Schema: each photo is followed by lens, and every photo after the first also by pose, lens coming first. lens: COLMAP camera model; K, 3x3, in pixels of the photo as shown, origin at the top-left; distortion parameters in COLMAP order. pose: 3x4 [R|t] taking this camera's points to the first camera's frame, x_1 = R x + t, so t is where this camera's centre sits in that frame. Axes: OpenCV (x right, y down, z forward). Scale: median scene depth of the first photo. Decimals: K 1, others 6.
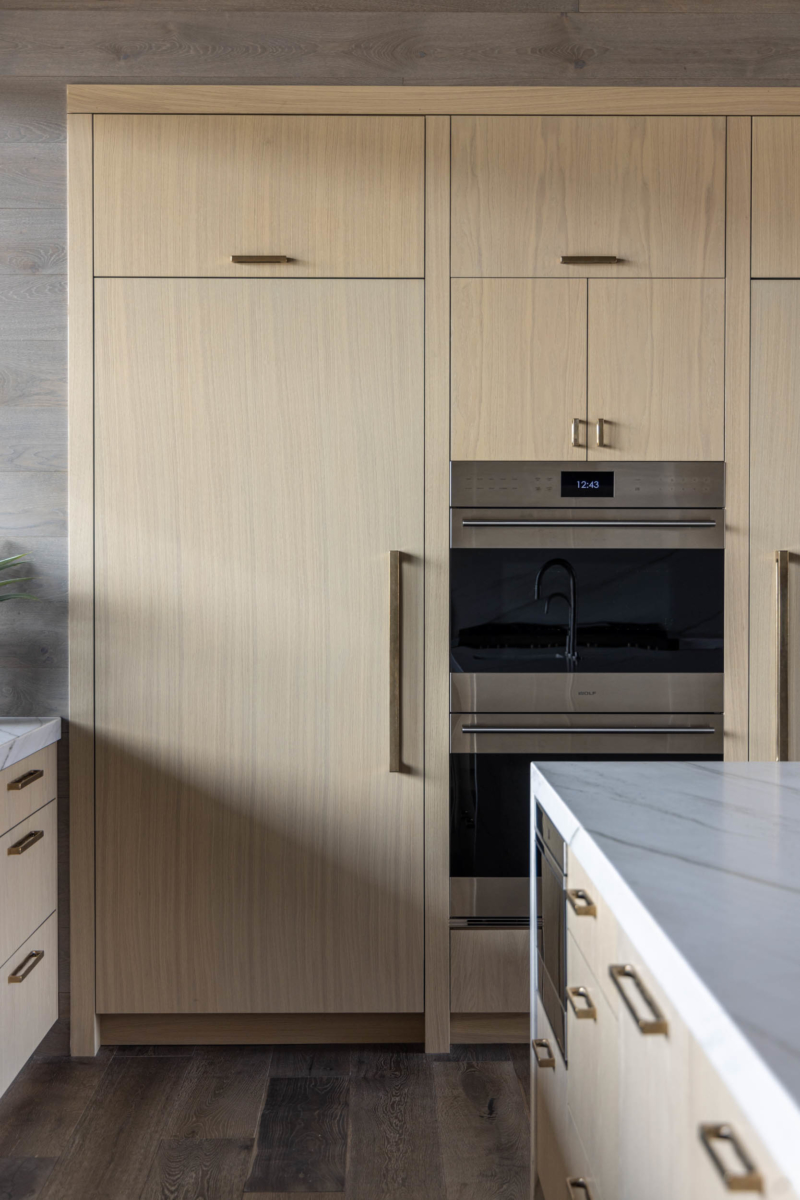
lens RADIAL K [[1876.8, 0, 400.0], [0, 1876.8, 595.0], [0, 0, 1]] dist [-0.012159, 0.000000]
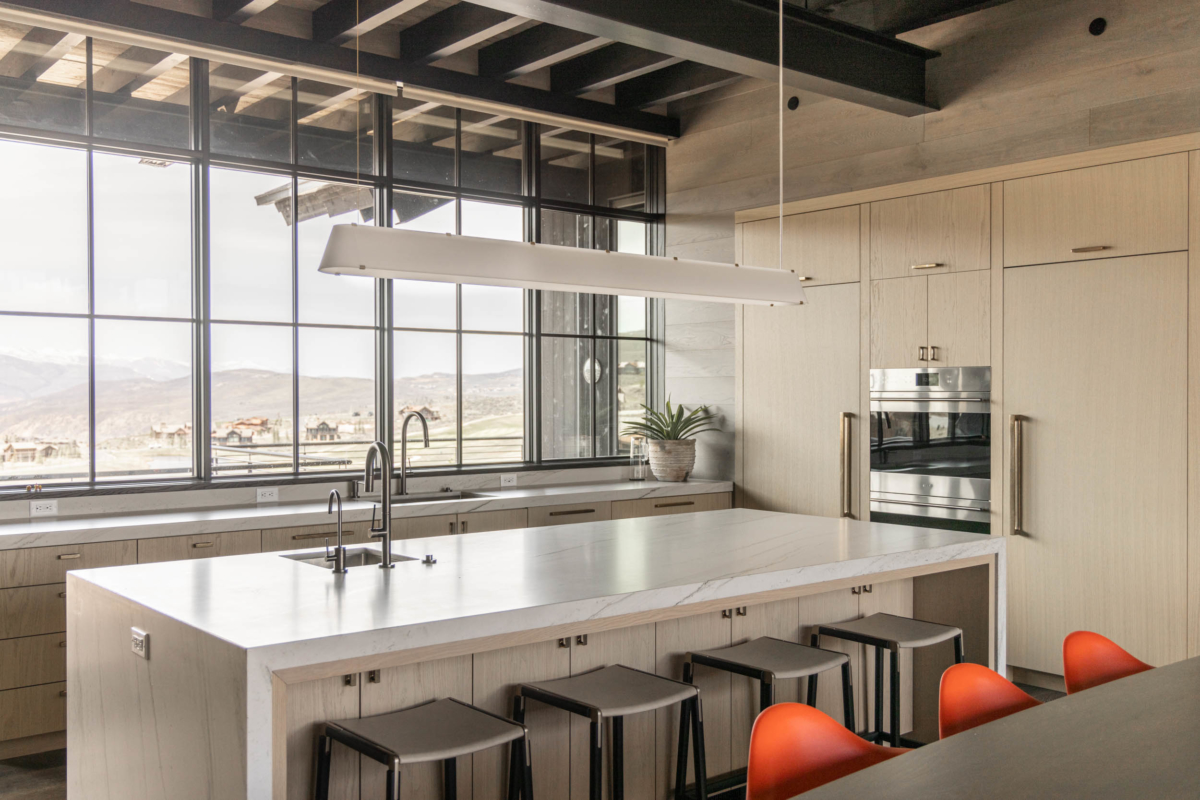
lens RADIAL K [[1103.6, 0, 609.2], [0, 1103.6, 411.6], [0, 0, 1]] dist [-0.019825, 0.000000]
pose [[0.633526, 0.011057, -0.773643, 0.785028], [-0.032146, 0.999411, -0.012040, -0.000391], [0.773054, 0.032497, 0.633508, 0.011776]]
